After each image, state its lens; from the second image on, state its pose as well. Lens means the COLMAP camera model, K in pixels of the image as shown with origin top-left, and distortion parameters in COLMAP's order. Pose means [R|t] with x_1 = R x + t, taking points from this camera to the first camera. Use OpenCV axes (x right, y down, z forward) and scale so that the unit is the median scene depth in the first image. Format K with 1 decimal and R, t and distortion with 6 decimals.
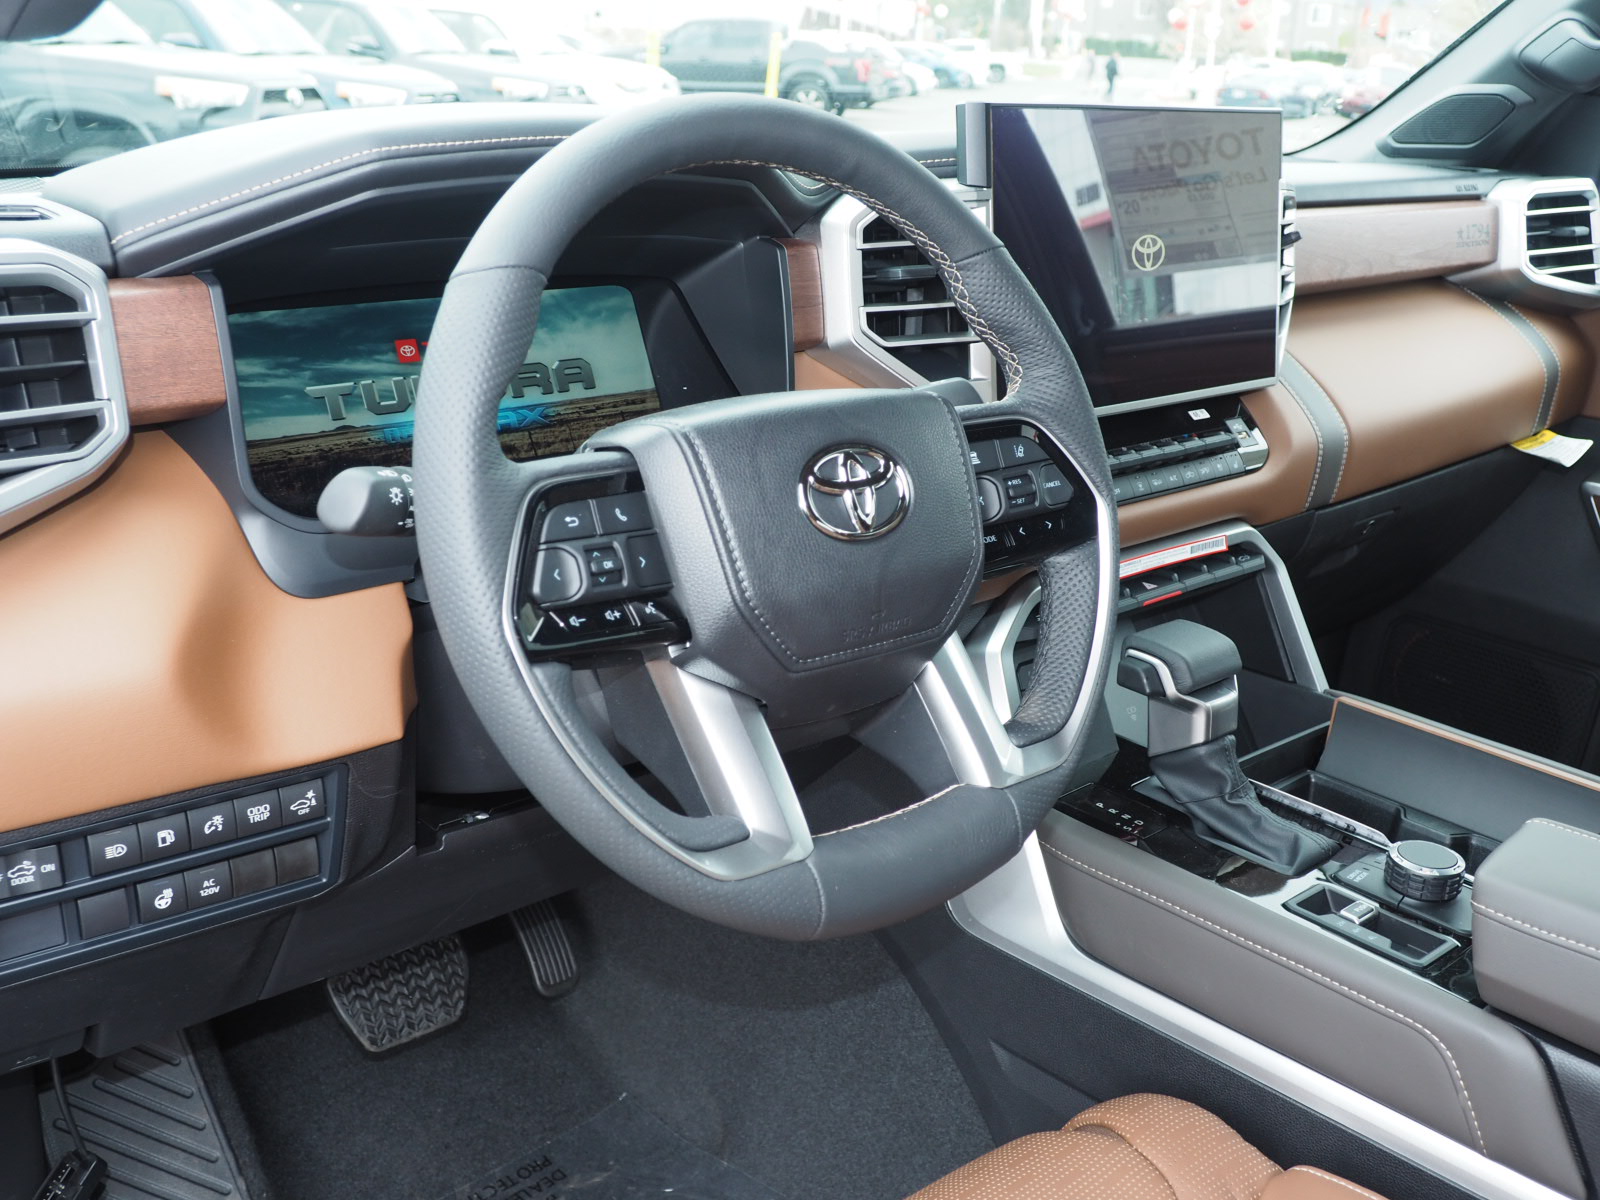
lens RADIAL K [[1599.4, 0, 803.1], [0, 1599.4, 604.5], [0, 0, 1]] dist [-0.026874, 0.000000]
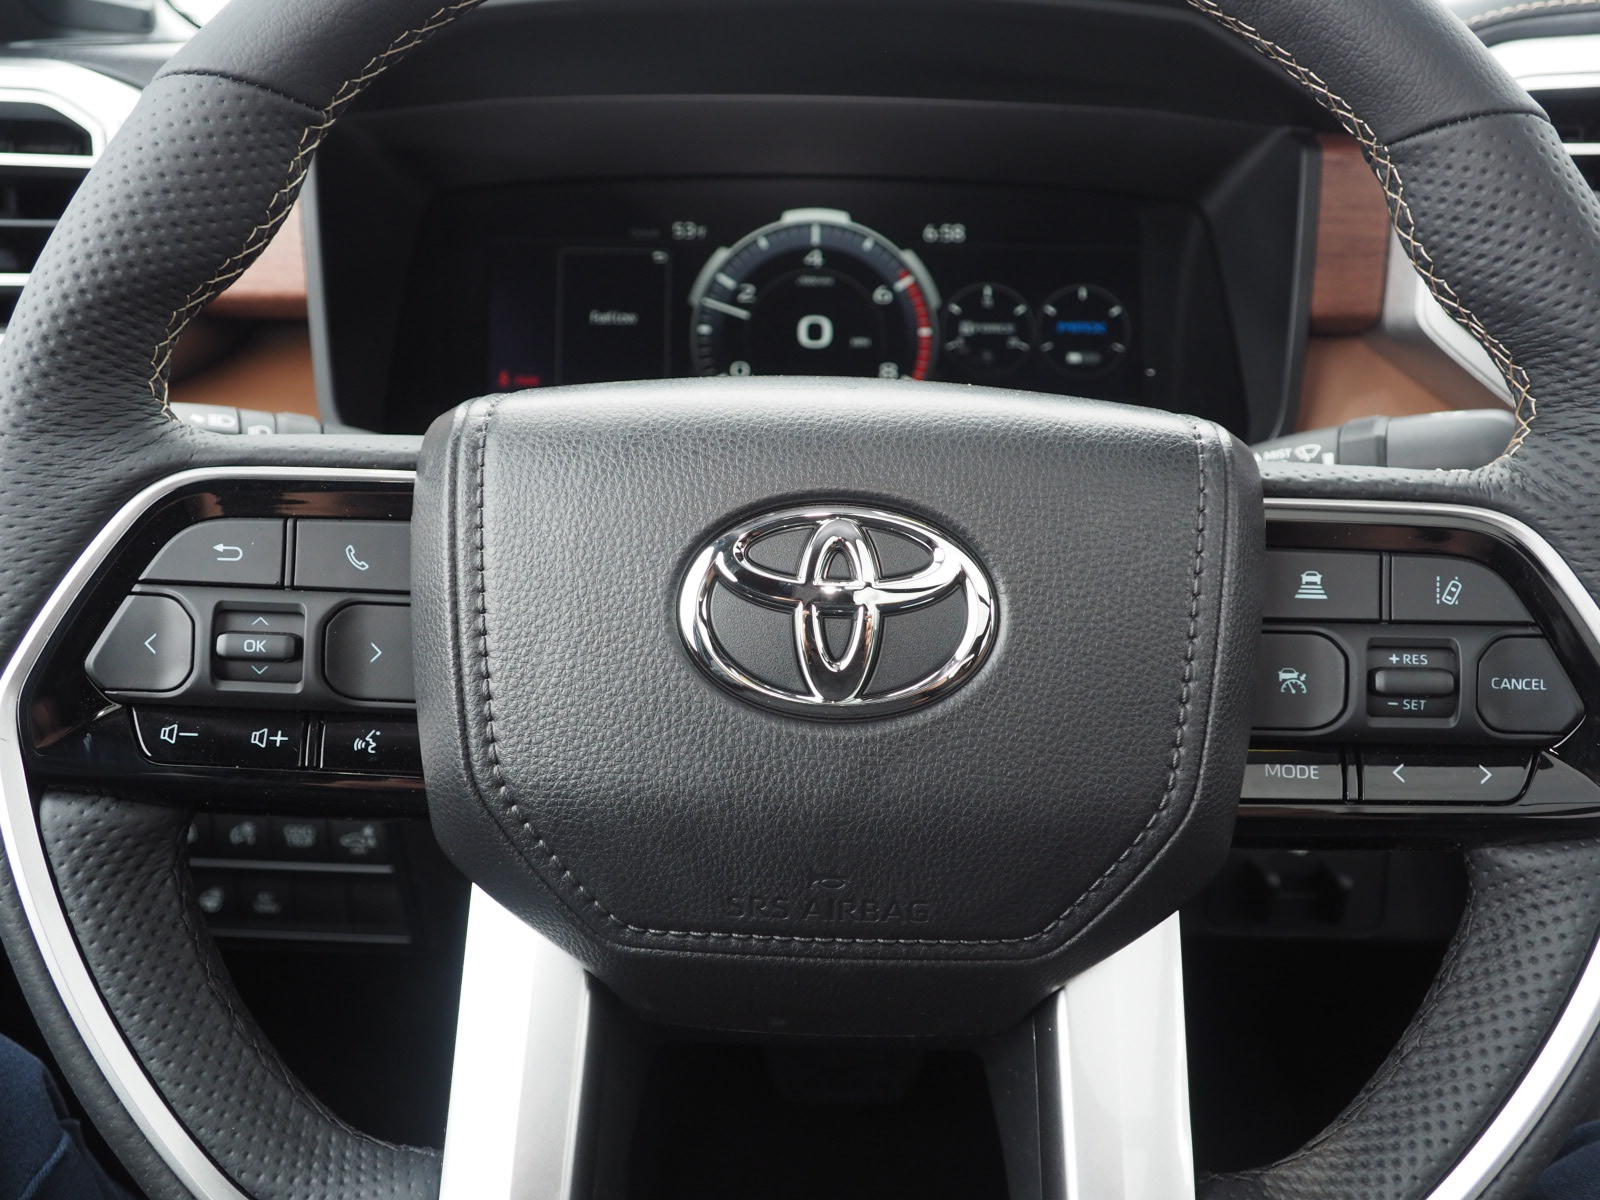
lens RADIAL K [[1452.8, 0, 816.2], [0, 1452.8, 597.3], [0, 0, 1]] dist [-0.003911, 0.000000]
pose [[0.748734, 0.218666, -0.625766, 0.254441], [-0.196218, 0.974829, 0.105866, -0.102889], [0.633164, 0.043521, 0.772794, 0.592846]]
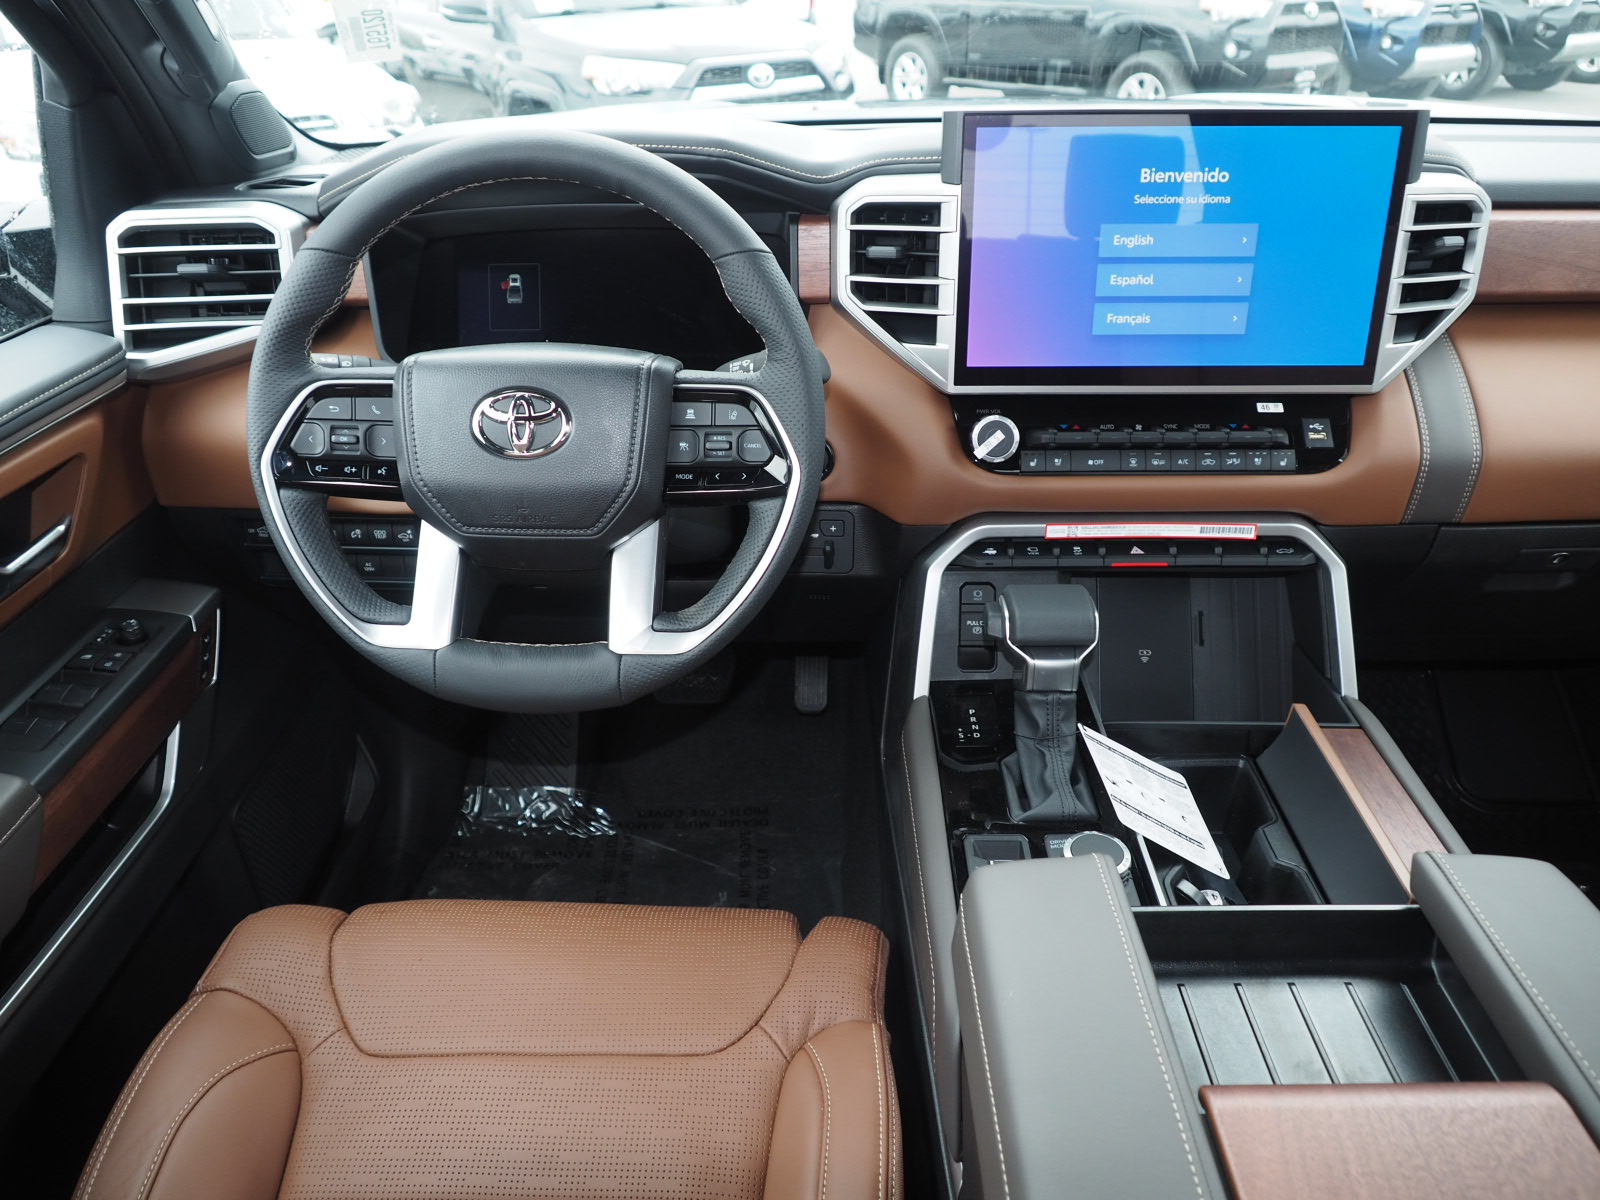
lens RADIAL K [[1156.2, 0, 787.8], [0, 1156.2, 598.5], [0, 0, 1]] dist [-0.024353, -0.005180]
pose [[0.723536, 0.291848, -0.625556, 0.798386], [-0.178739, 0.954529, 0.238594, -0.186182], [0.666745, -0.060820, 0.742801, 0.329694]]
